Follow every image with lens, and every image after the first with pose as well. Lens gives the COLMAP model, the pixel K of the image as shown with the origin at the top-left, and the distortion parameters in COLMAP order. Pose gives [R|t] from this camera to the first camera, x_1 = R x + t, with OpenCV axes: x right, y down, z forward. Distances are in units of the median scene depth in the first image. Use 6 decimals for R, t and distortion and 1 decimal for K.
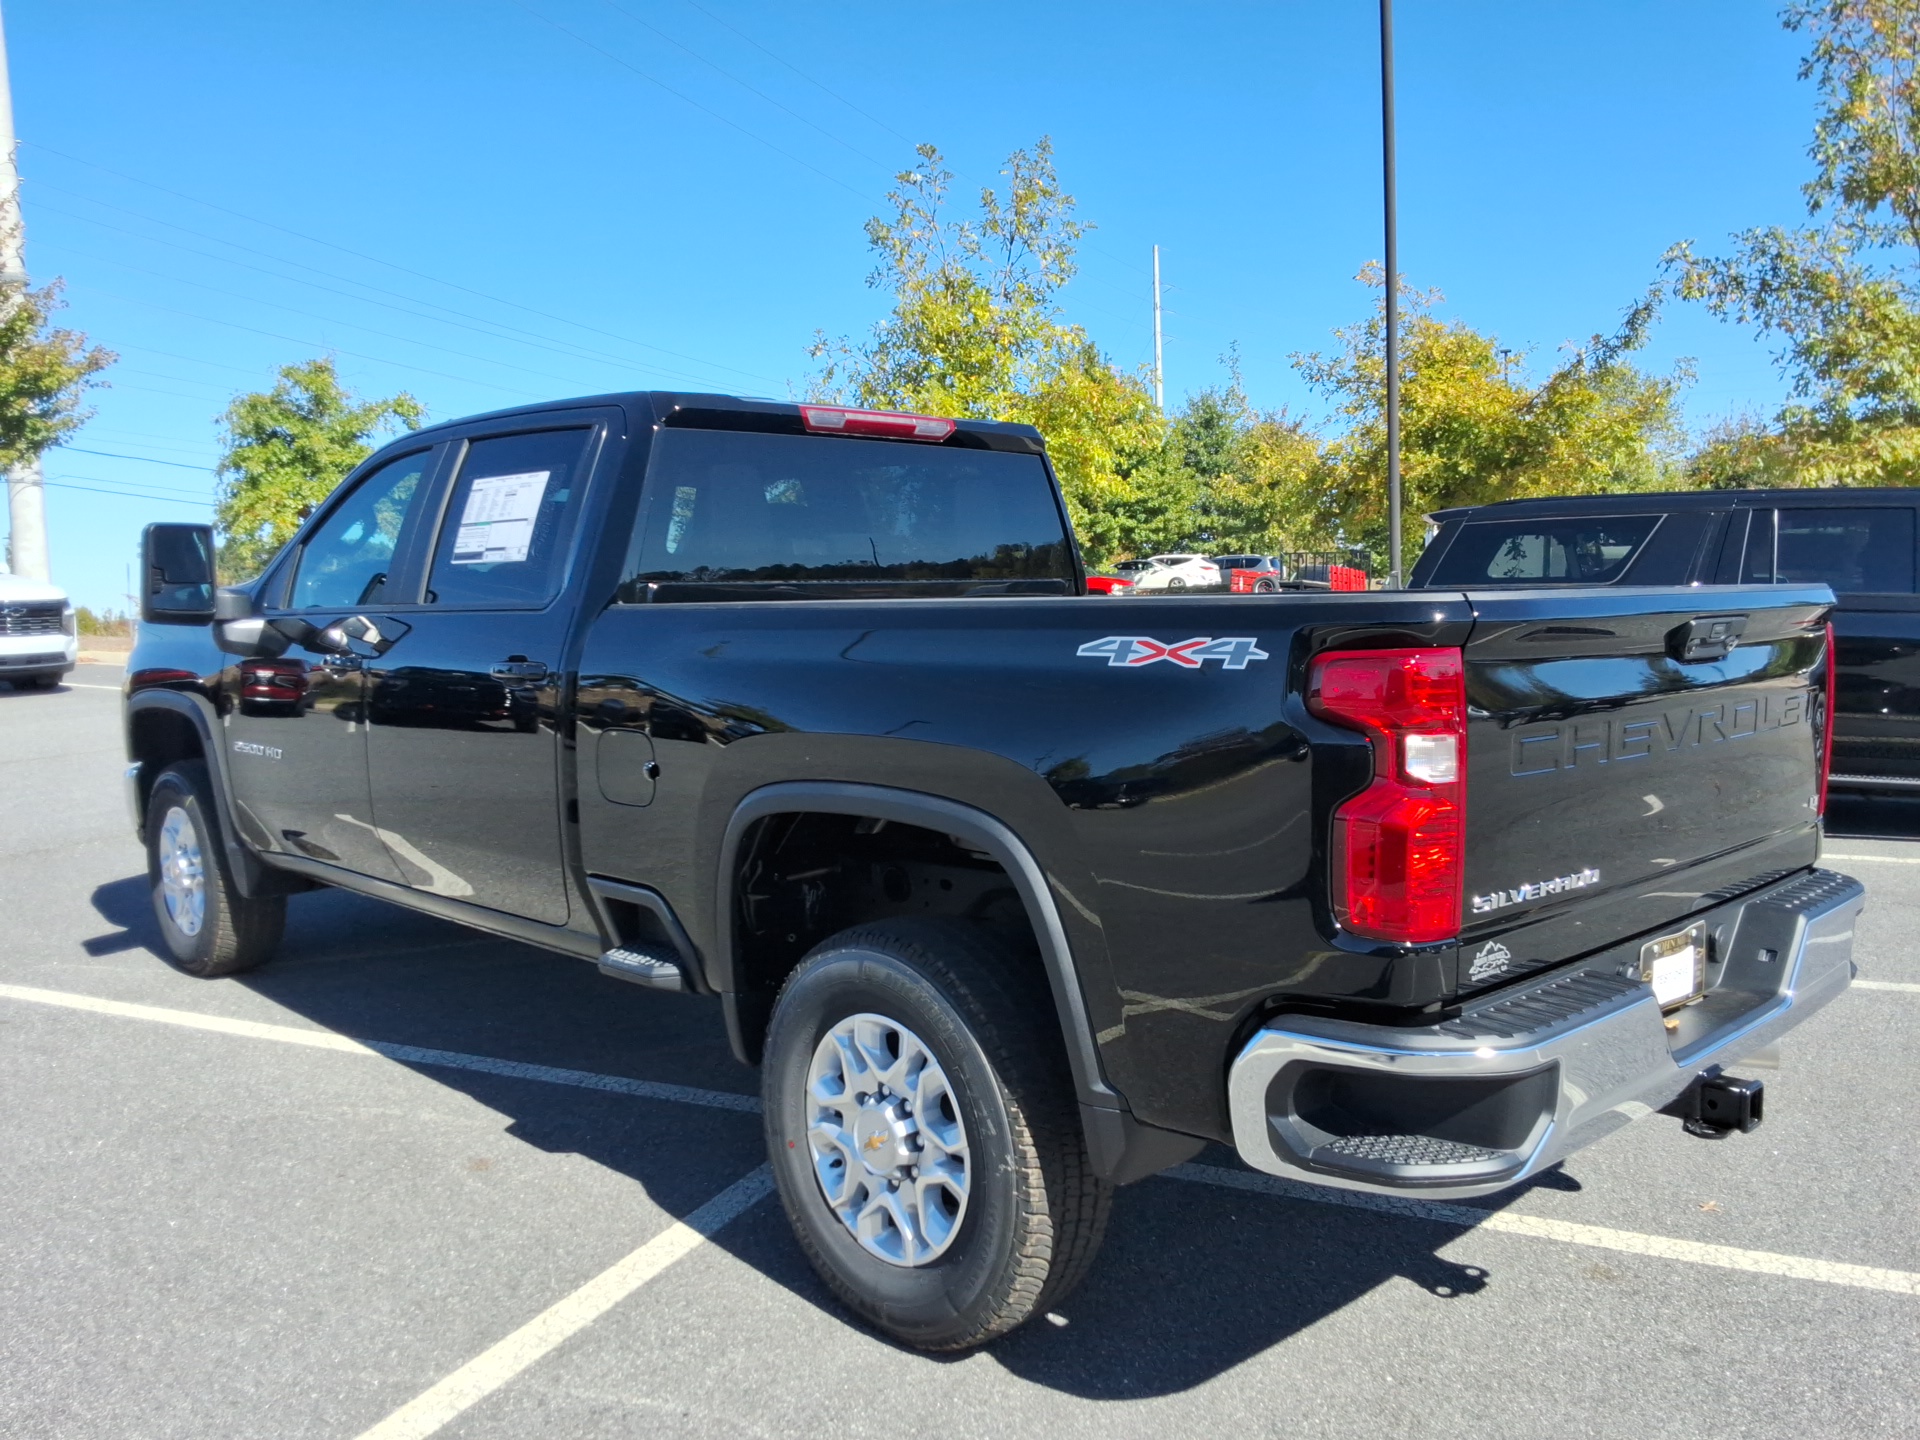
lens RADIAL K [[1544.0, 0, 970.8], [0, 1544.0, 748.1], [0, 0, 1]] dist [0.123150, -0.203287]
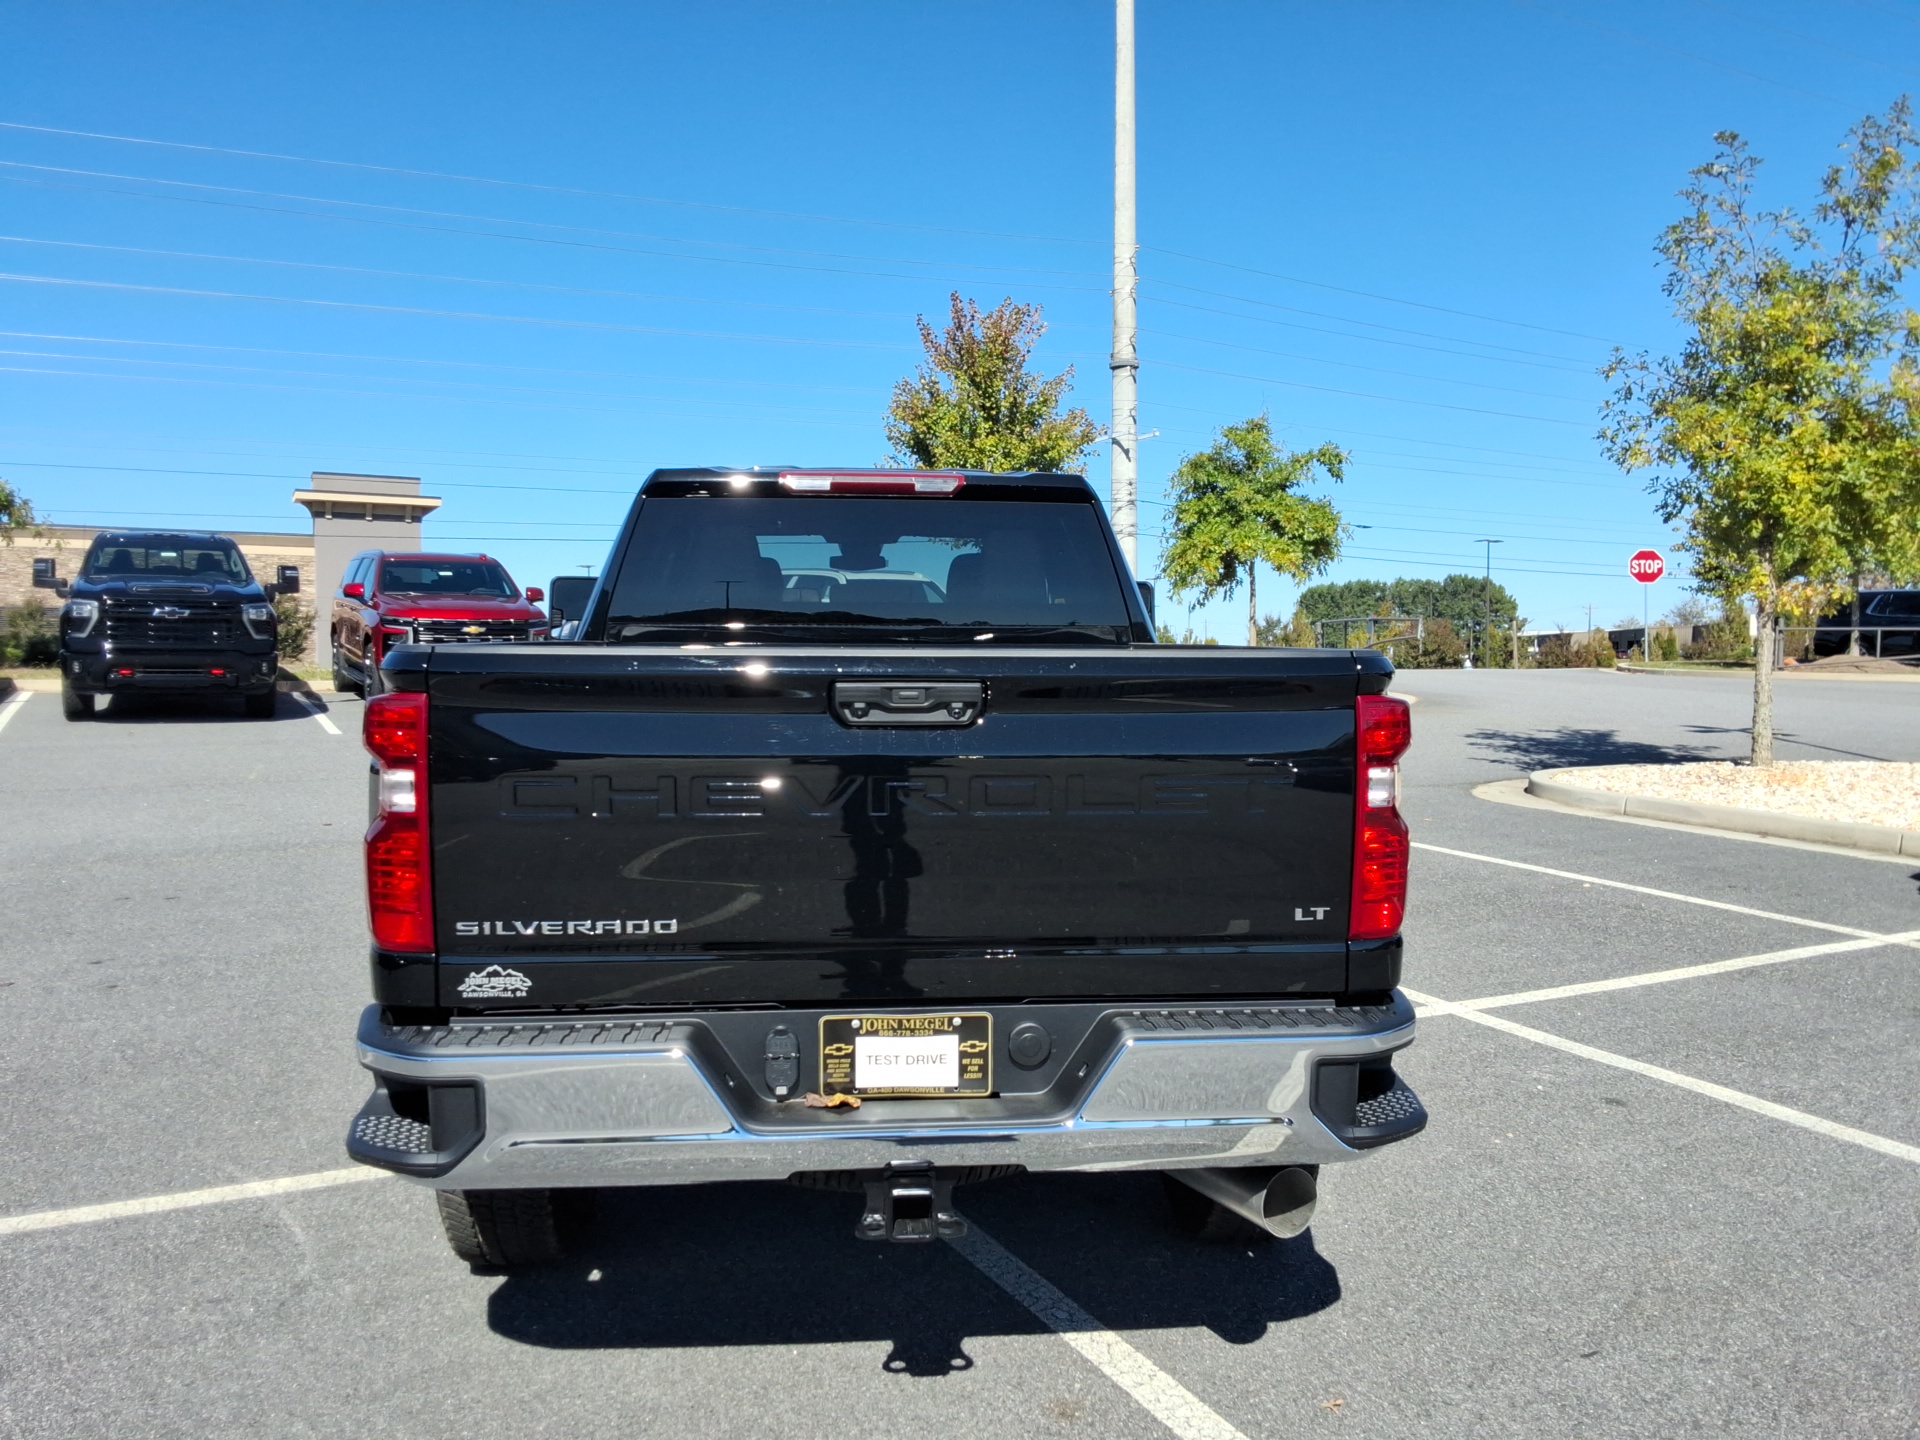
lens RADIAL K [[1534.0, 0, 967.9], [0, 1534.0, 745.2], [0, 0, 1]] dist [0.132613, -0.208887]
pose [[0.773008, 0.063298, -0.631230, 0.134614], [-0.078512, 0.996906, 0.003821, -0.006347], [0.629519, 0.046605, 0.775586, 0.038525]]
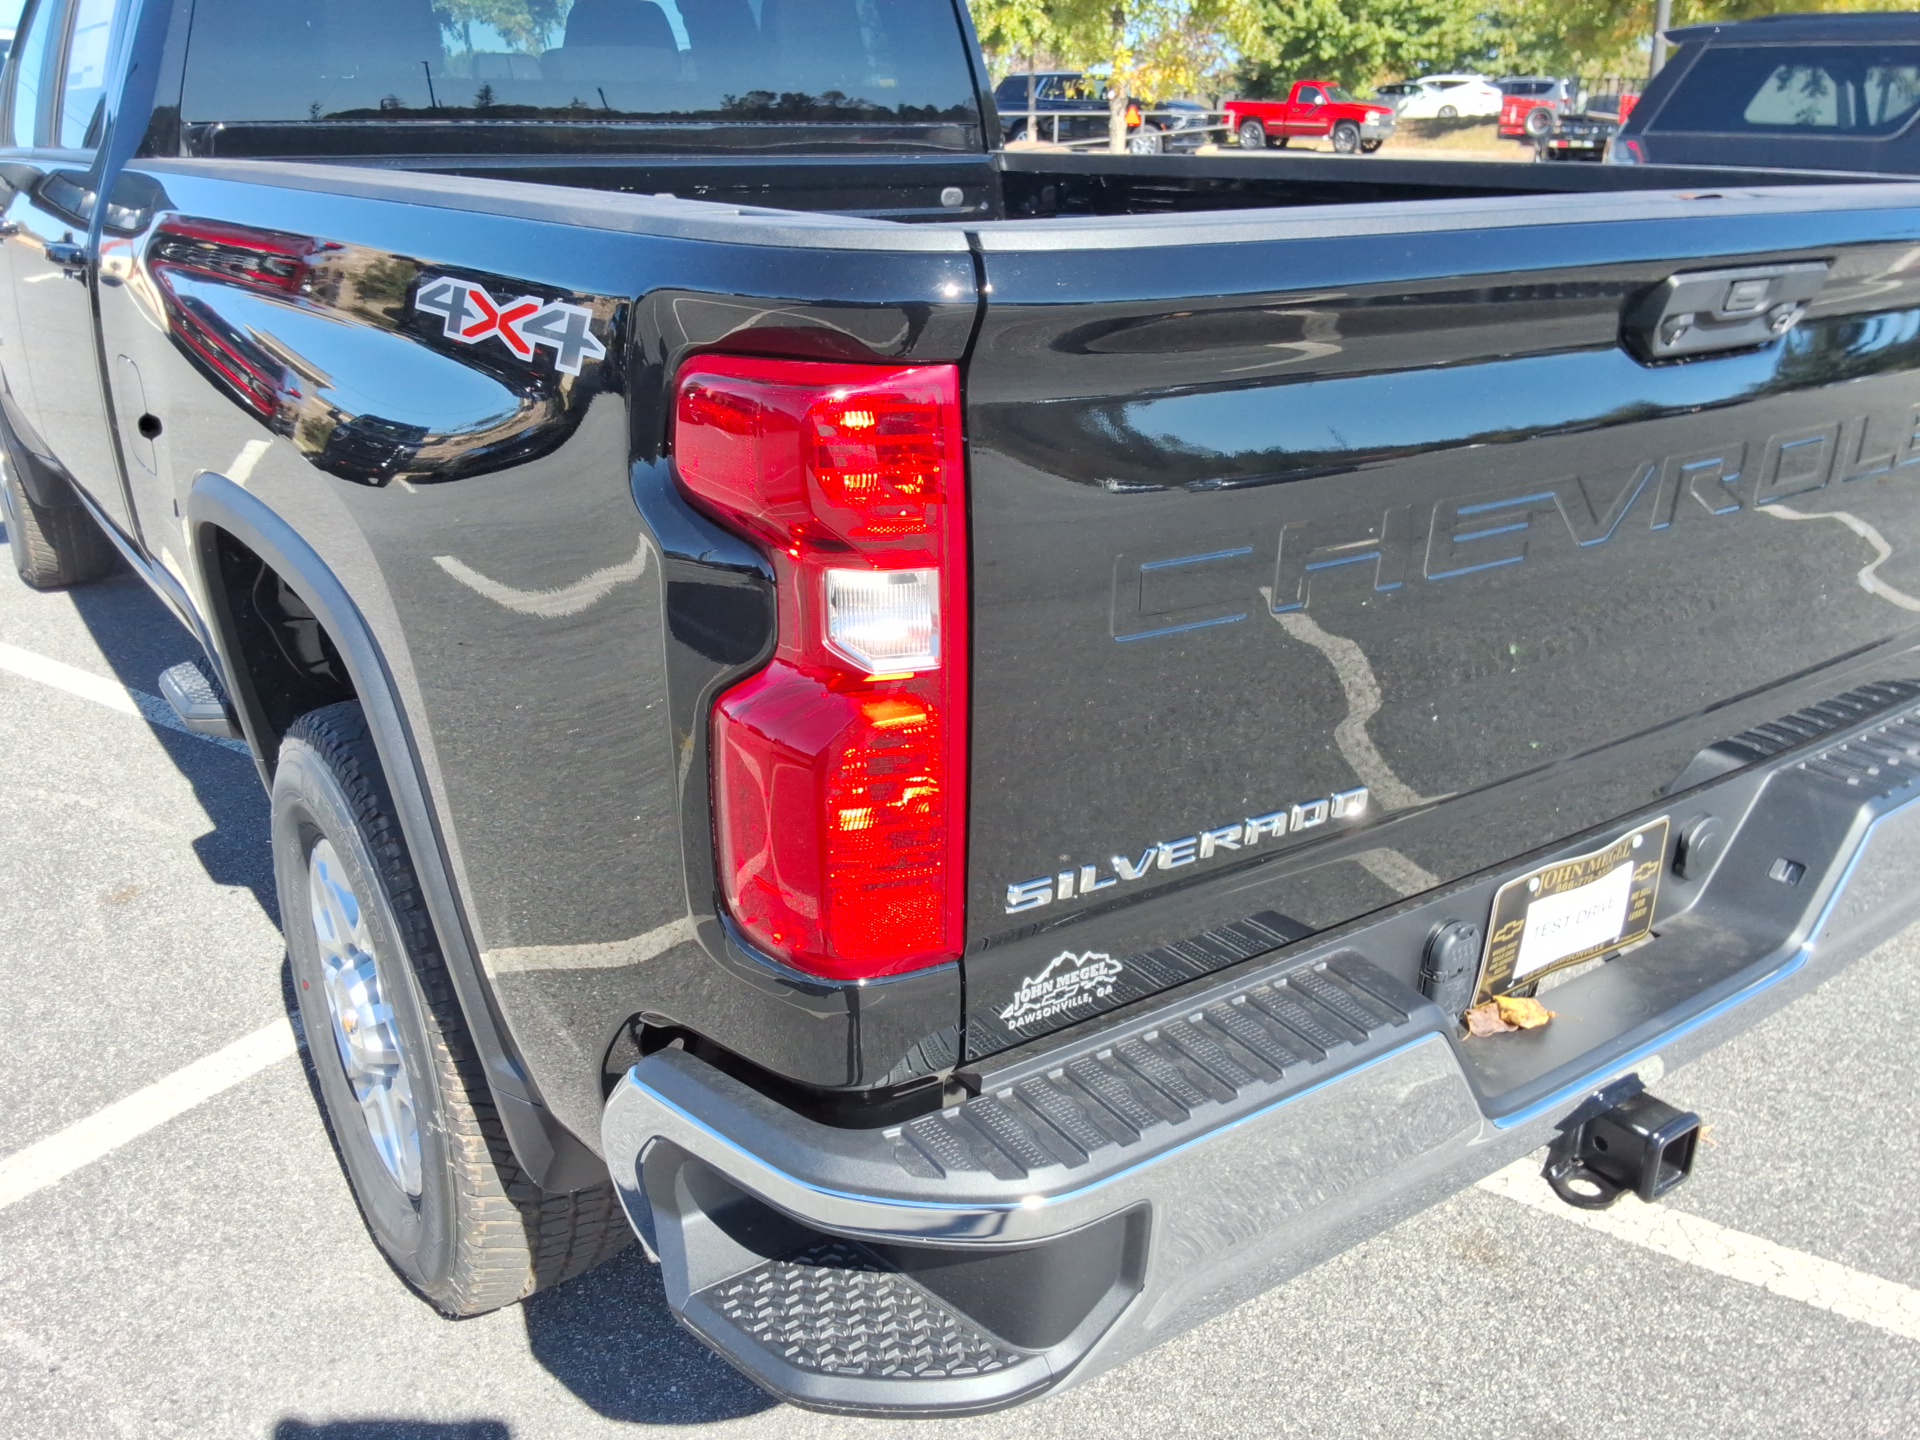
lens RADIAL K [[1544.0, 0, 970.8], [0, 1544.0, 748.1], [0, 0, 1]] dist [0.123150, -0.203287]
pose [[0.987412, 0.075703, -0.138873, 0.039238], [-0.033888, 0.958886, 0.281761, -0.008572], [0.154494, -0.273509, 0.949381, 0.057248]]
